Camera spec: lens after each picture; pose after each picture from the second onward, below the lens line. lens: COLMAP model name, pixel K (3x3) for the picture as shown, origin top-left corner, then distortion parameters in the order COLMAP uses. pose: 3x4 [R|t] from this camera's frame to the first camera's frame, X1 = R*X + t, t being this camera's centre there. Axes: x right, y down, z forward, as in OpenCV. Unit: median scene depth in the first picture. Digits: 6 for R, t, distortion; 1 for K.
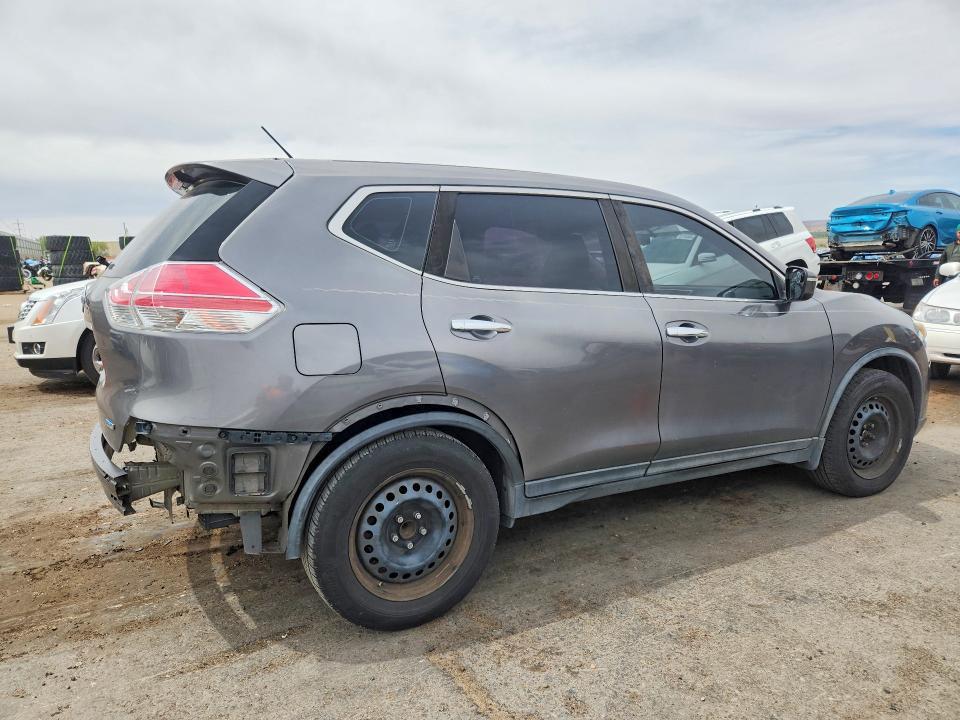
lens RADIAL K [[634.9, 0, 481.3], [0, 634.9, 365.8], [0, 0, 1]] dist [0.064349, -0.053250]
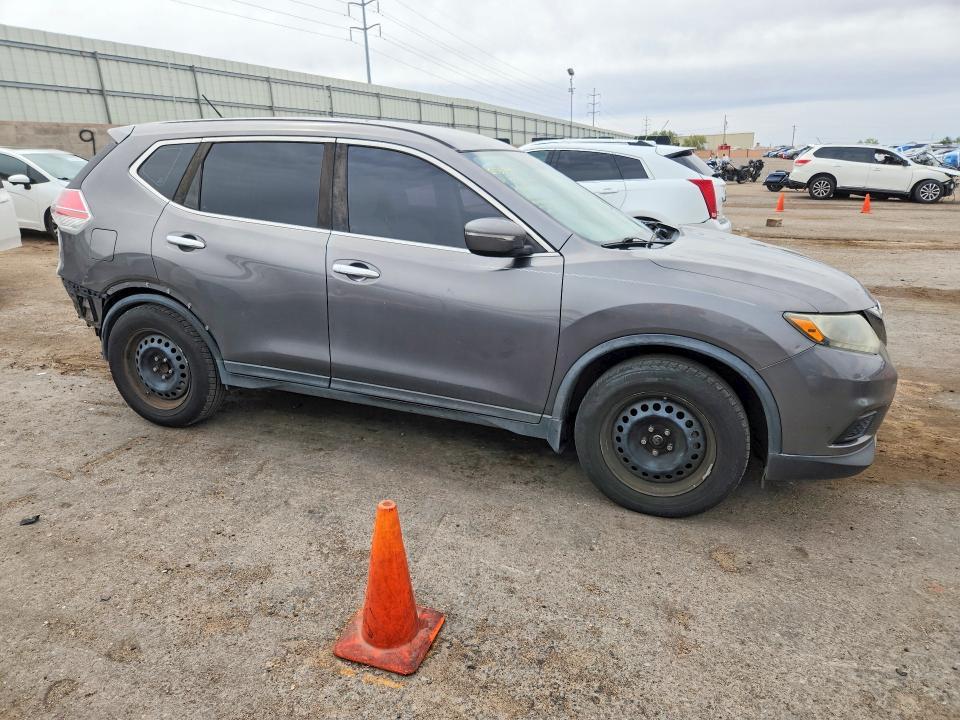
lens RADIAL K [[634.9, 0, 481.3], [0, 634.9, 365.8], [0, 0, 1]] dist [0.064349, -0.053250]
pose [[0.665841, 0.242004, -0.705754, 1.279933], [-0.131153, 0.969169, 0.208593, -0.152235], [0.734475, -0.046328, 0.677052, 0.415310]]
